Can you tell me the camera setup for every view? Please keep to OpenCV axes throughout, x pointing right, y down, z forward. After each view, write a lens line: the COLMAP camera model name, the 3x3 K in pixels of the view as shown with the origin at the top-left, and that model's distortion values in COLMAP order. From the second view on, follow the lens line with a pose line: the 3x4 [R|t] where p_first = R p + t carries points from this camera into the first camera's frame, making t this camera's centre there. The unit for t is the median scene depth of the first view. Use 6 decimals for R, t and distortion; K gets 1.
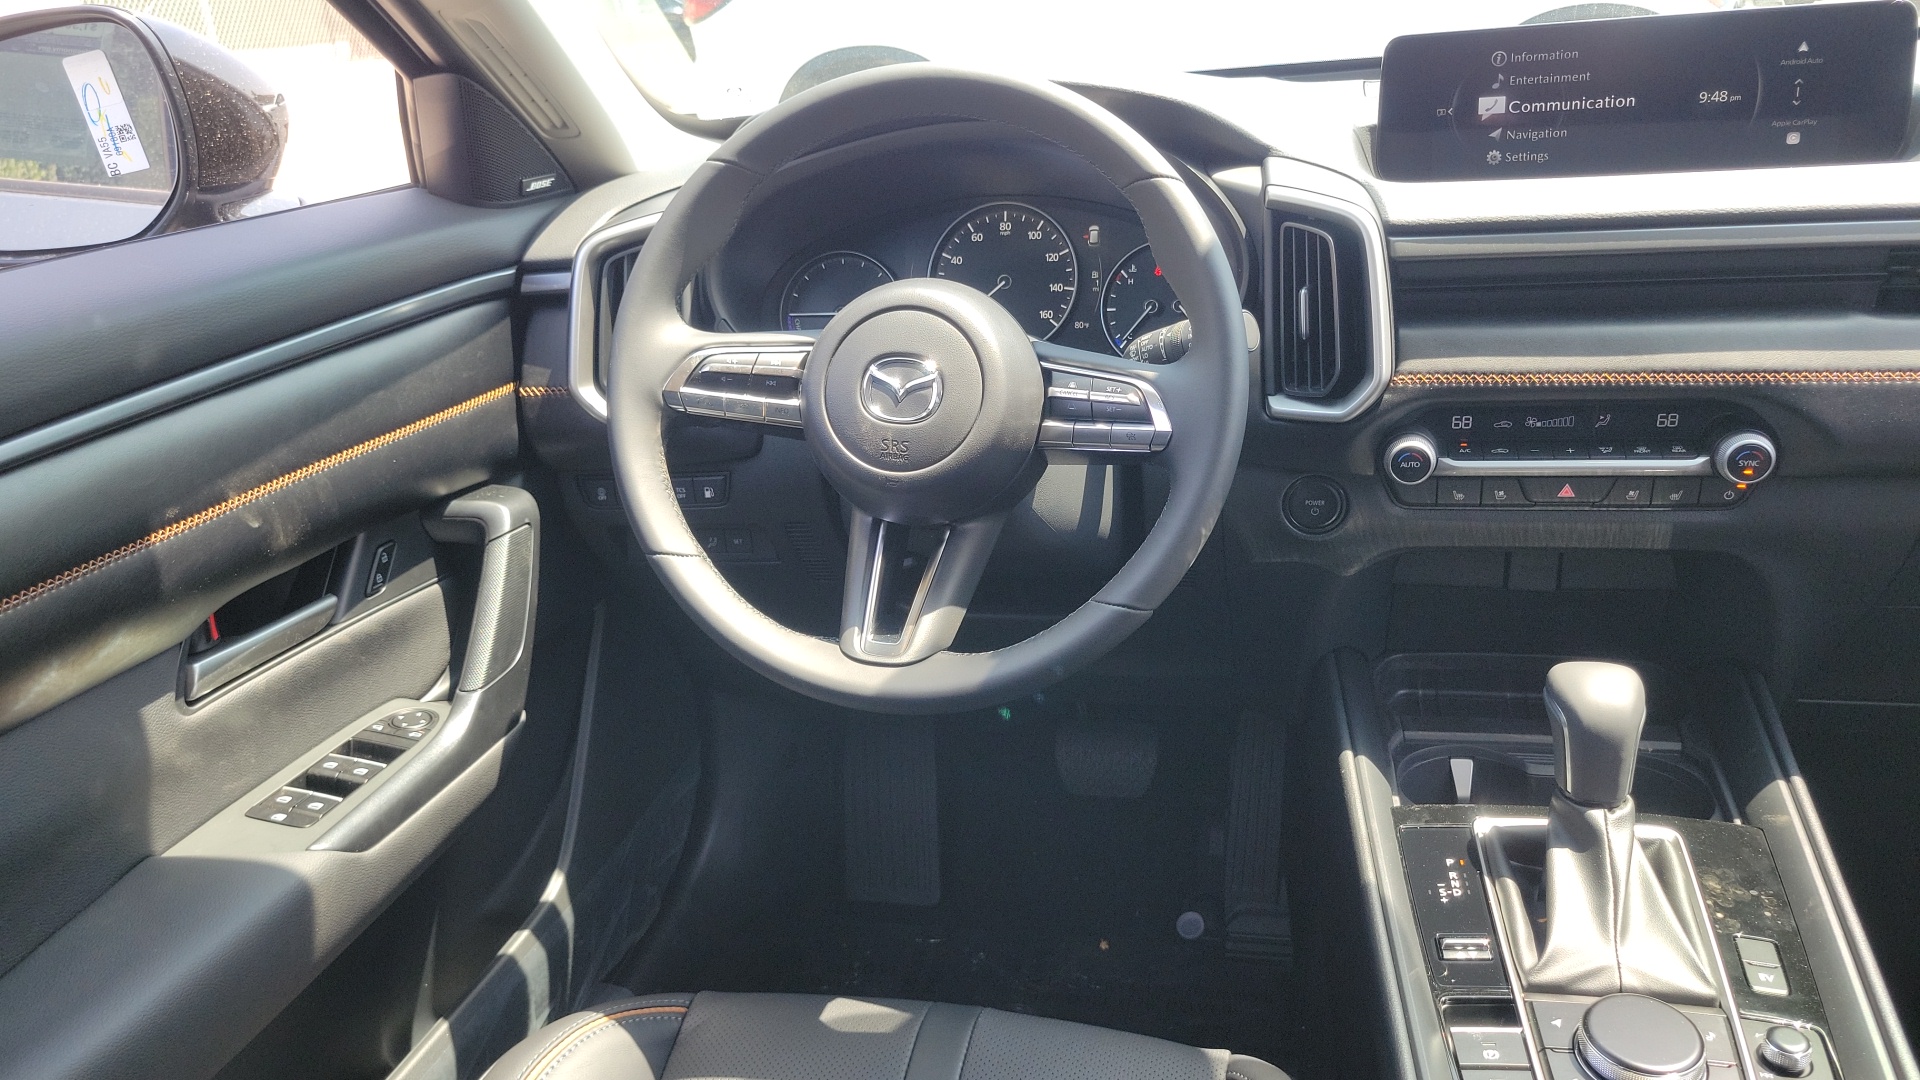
lens RADIAL K [[1479.2, 0, 960.6], [0, 1479.2, 530.3], [0, 0, 1]] dist [0.034166, -0.023049]
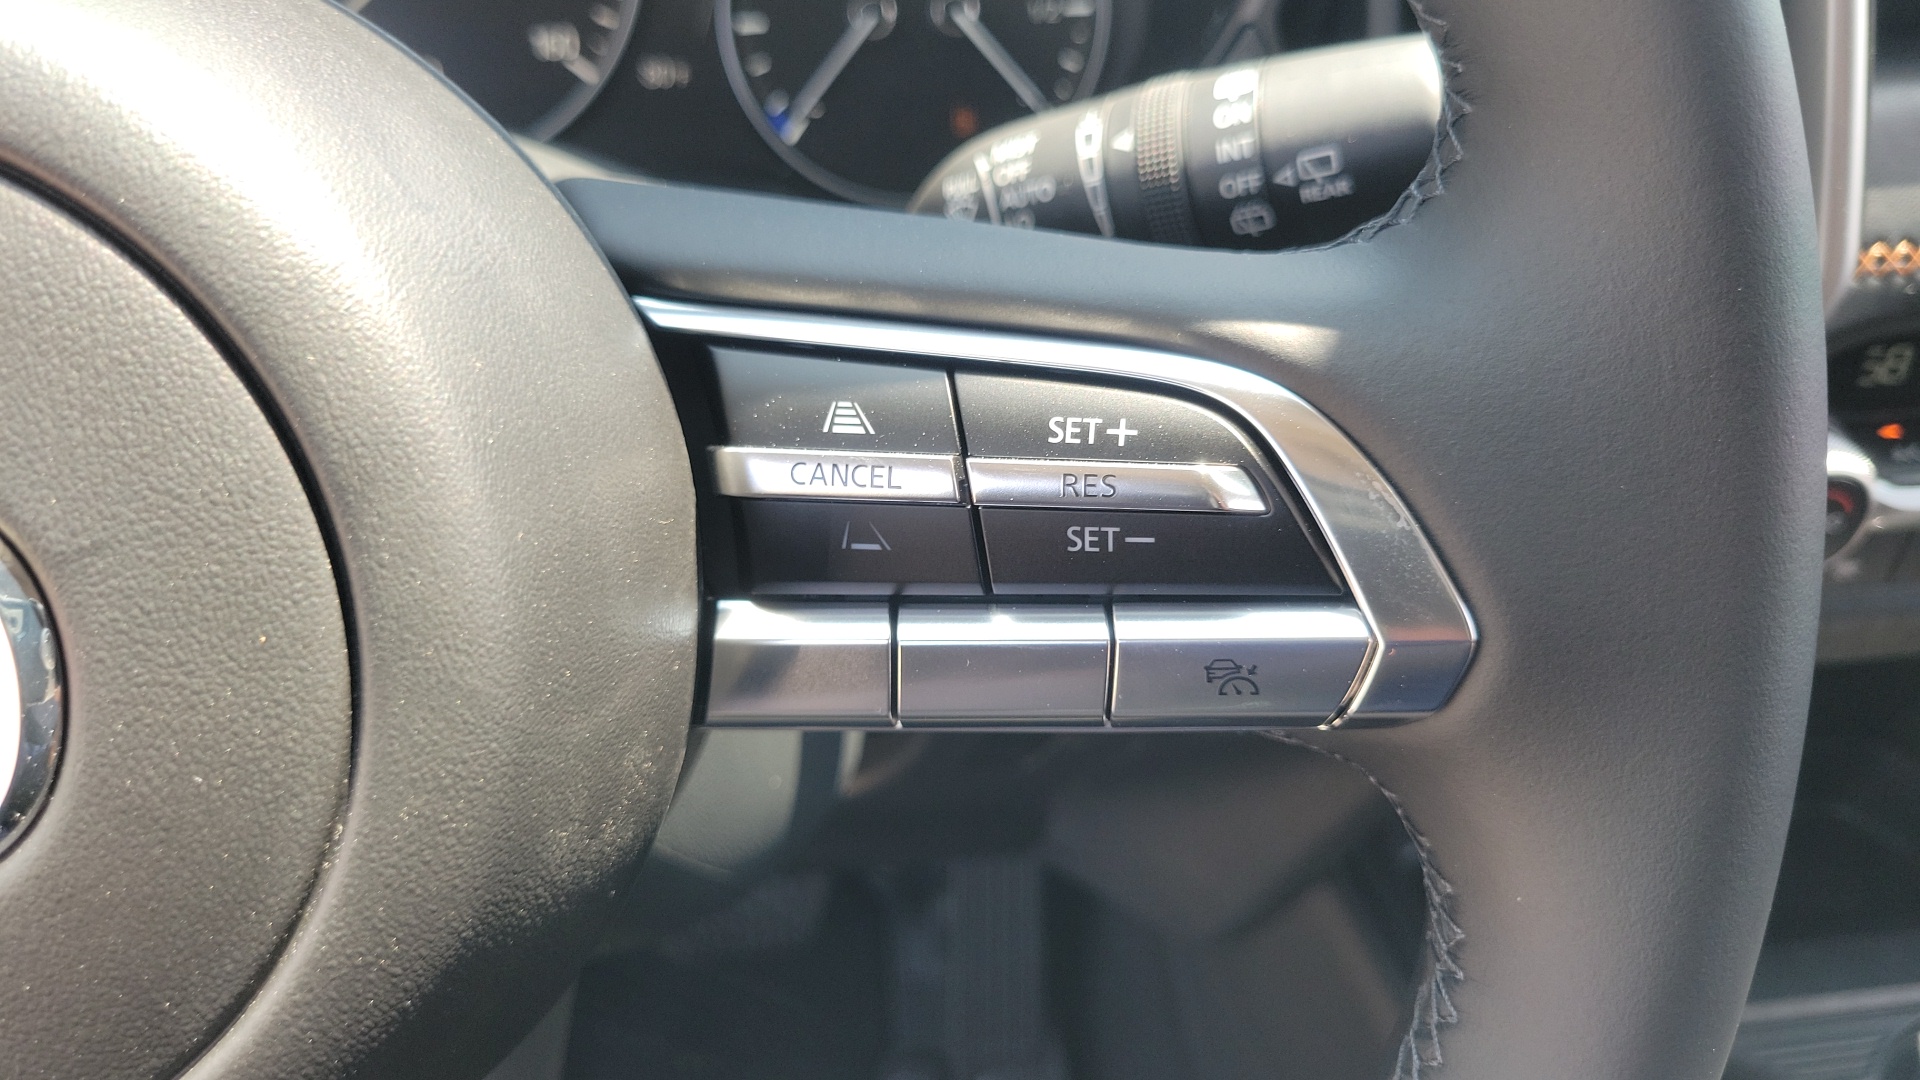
lens RADIAL K [[1479.2, 0, 967.3], [0, 1479.2, 531.5], [0, 0, 1]] dist [0.034166, -0.023049]
pose [[0.935620, -0.130837, 0.327868, 0.020908], [0.065228, 0.976862, 0.203683, -0.116413], [-0.346931, -0.169184, 0.922505, 0.736757]]
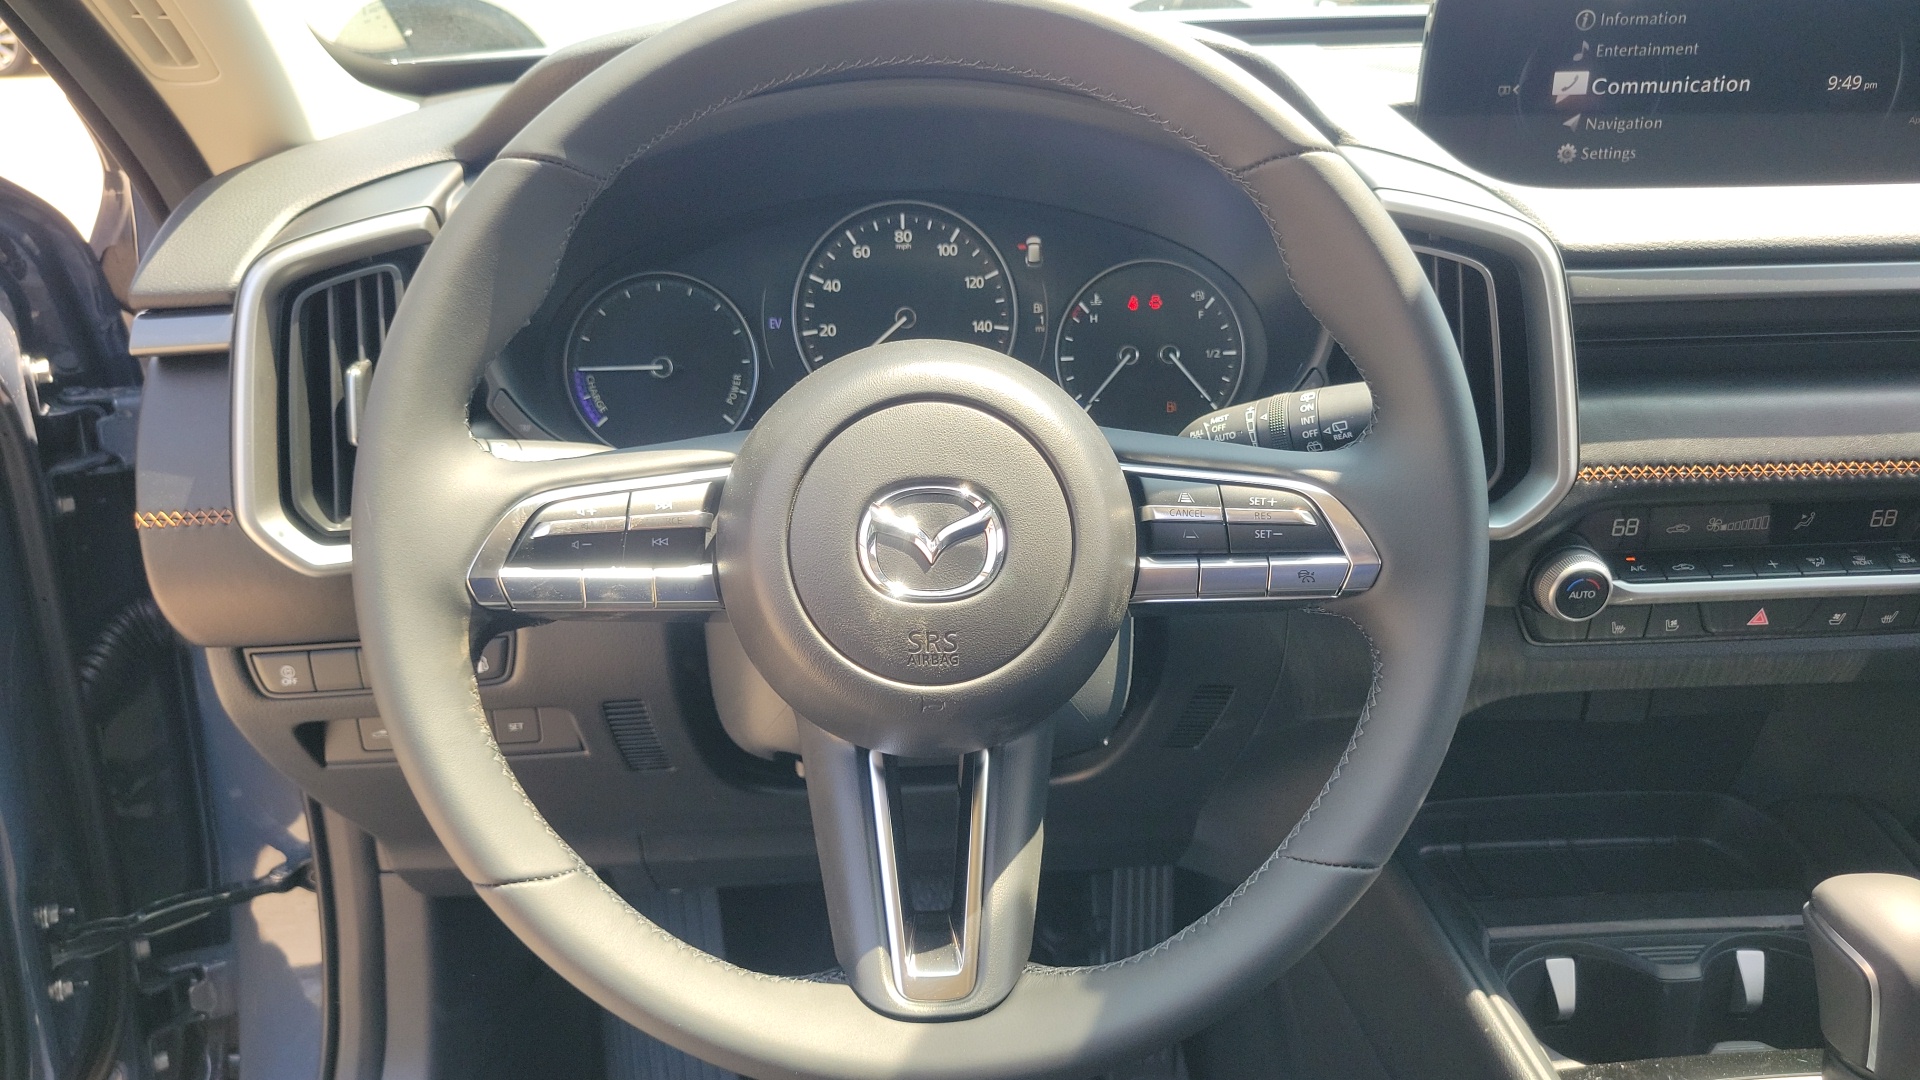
lens RADIAL K [[1479.2, 0, 943.5], [0, 1479.2, 540.6], [0, 0, 1]] dist [0.034166, -0.023049]
pose [[0.960555, -0.046814, 0.274123, -0.171672], [0.040870, 0.998790, 0.027357, -0.098151], [-0.275072, -0.015074, 0.961305, 0.397806]]
